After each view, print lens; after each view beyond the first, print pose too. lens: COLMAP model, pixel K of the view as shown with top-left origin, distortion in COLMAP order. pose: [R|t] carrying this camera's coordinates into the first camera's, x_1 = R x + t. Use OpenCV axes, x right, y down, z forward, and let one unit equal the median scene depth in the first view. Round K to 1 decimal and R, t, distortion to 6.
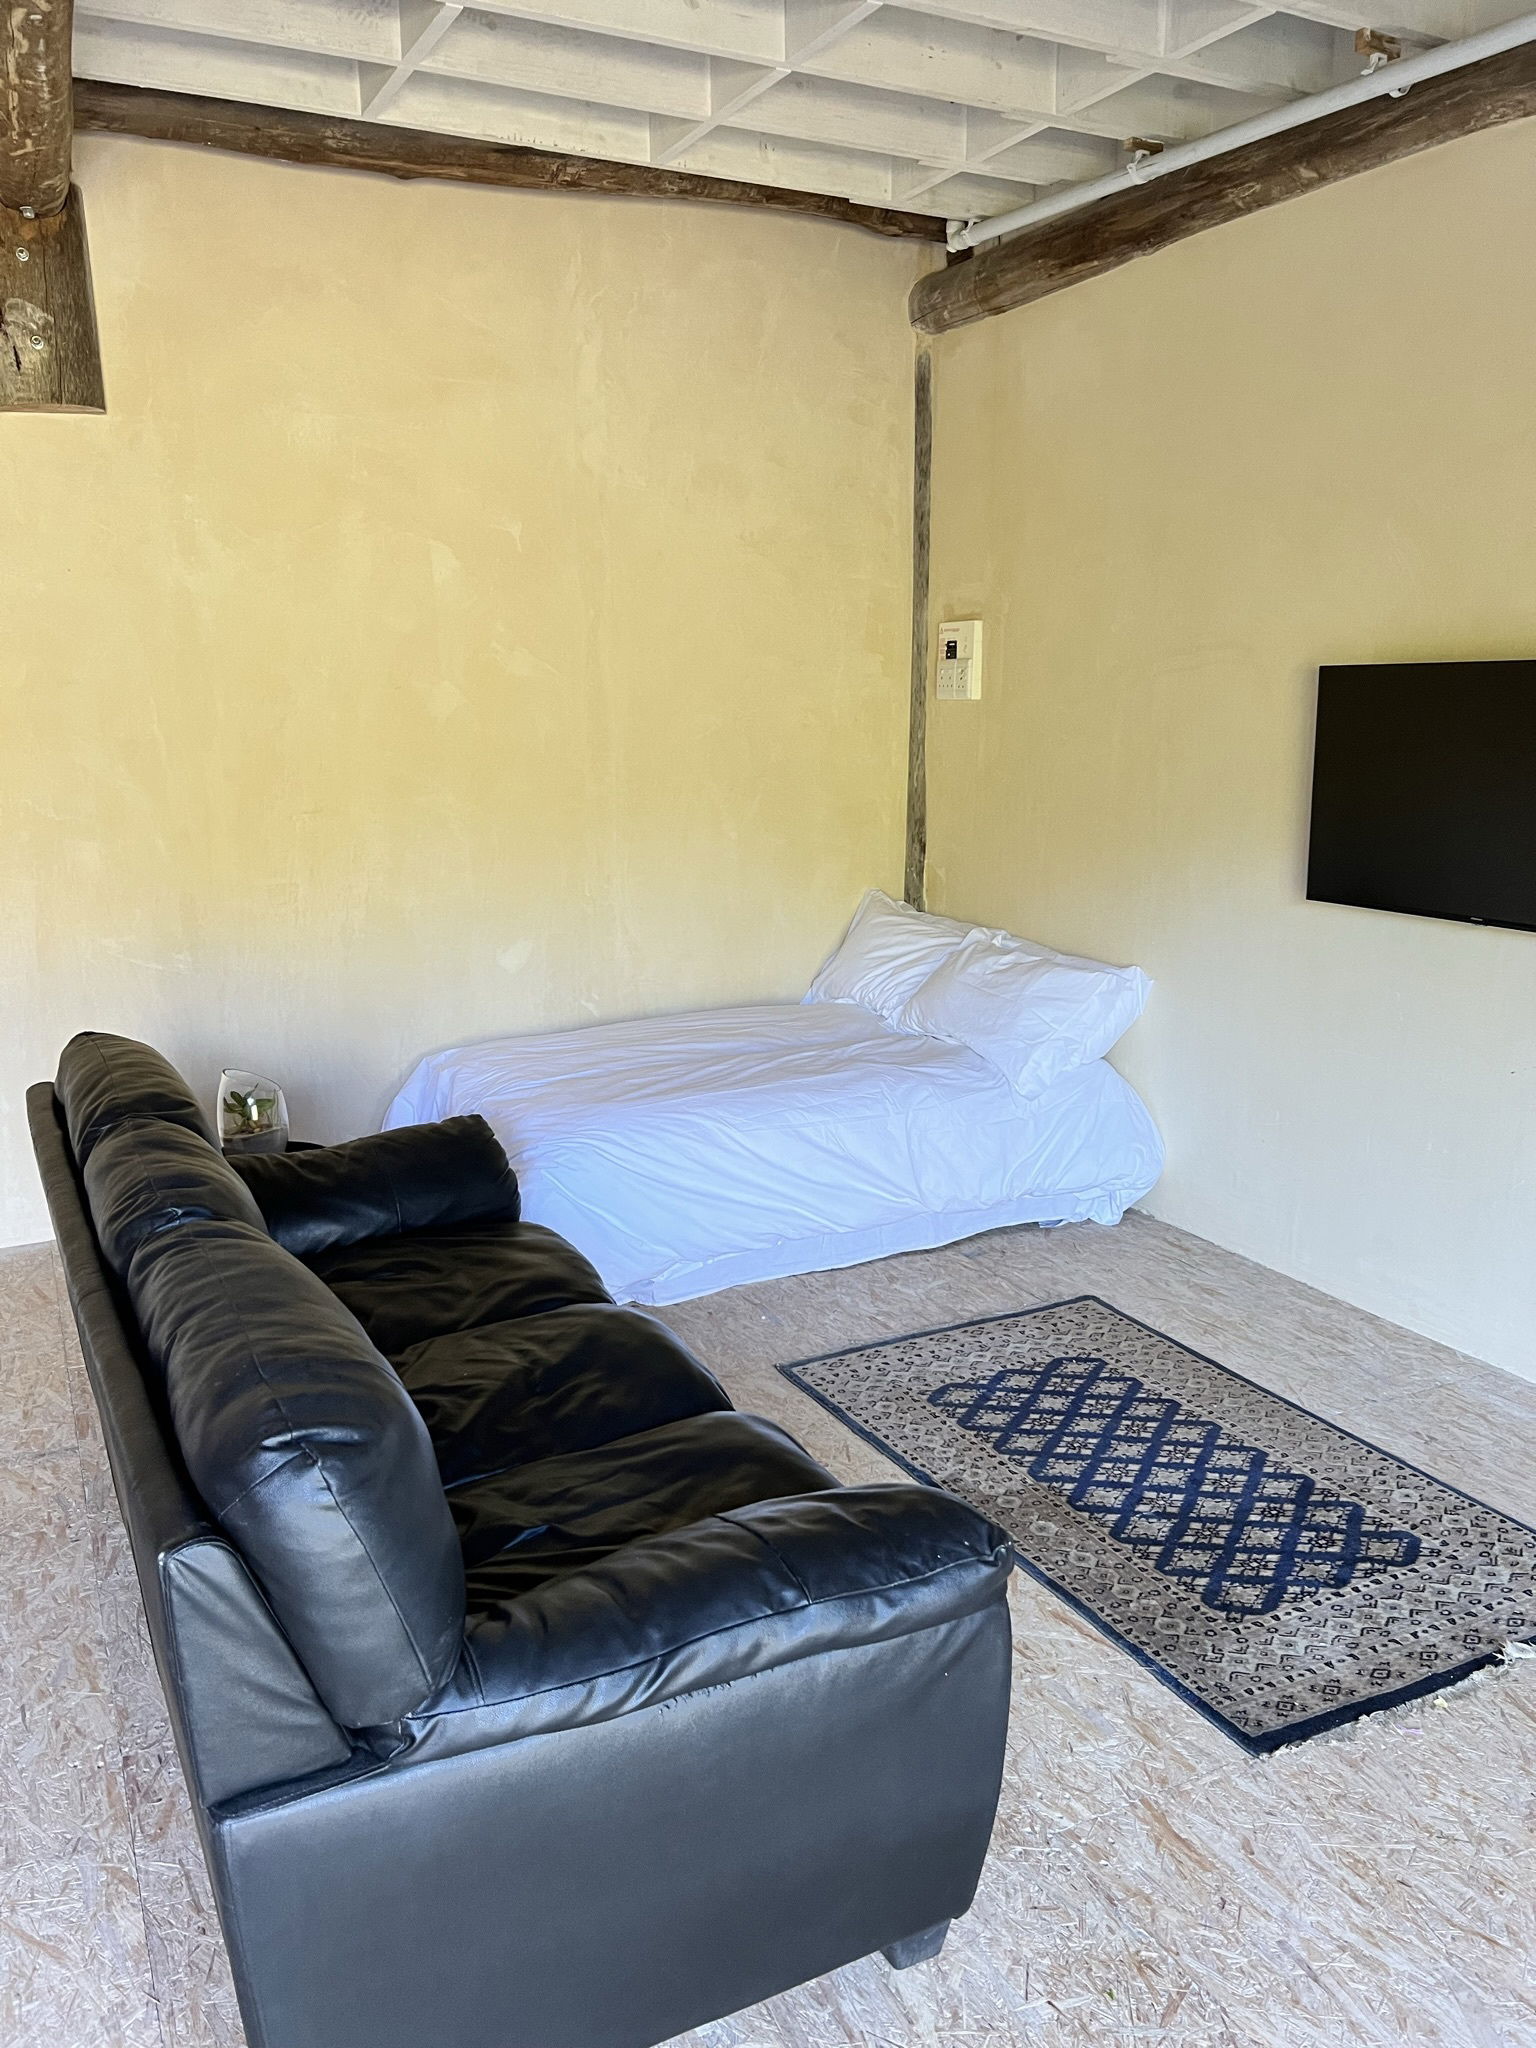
lens RADIAL K [[1565.4, 0, 755.8], [0, 1565.4, 1024.0], [0, 0, 1]] dist [0.039550, -0.048808]
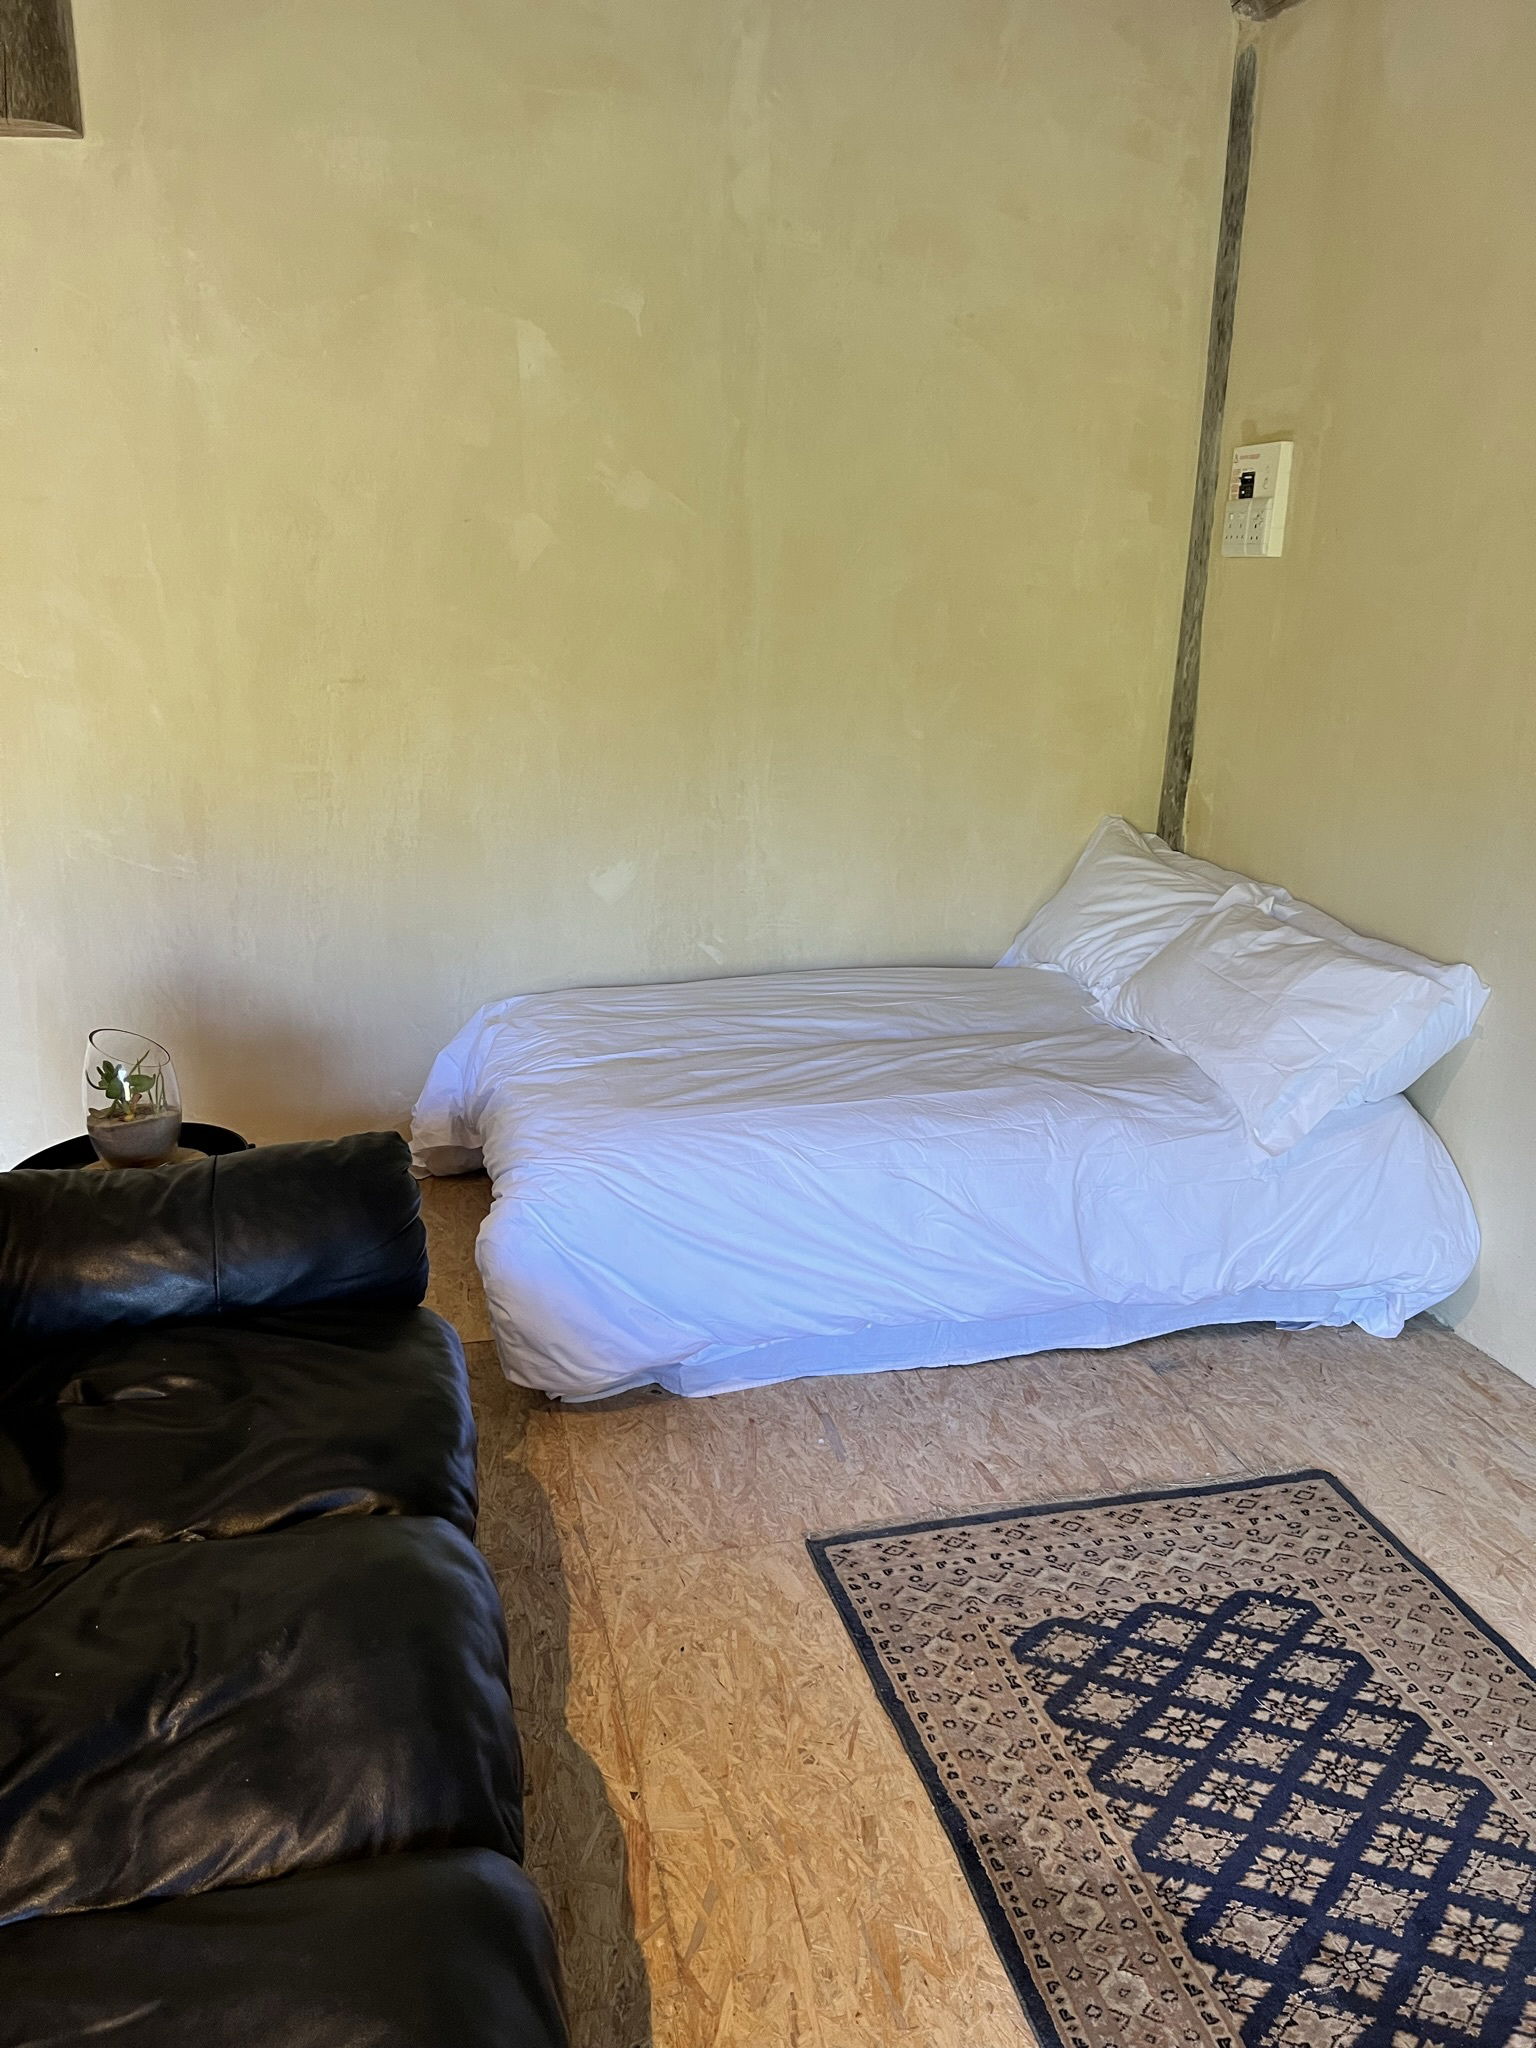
lens RADIAL K [[1565.4, 0, 756.8], [0, 1565.4, 1026.4], [0, 0, 1]] dist [0.039550, -0.048808]
pose [[0.973554, 0.088085, -0.210793, 0.103332], [-0.071955, 0.993947, 0.083018, -0.050011], [0.216829, -0.065655, 0.973999, 0.312920]]
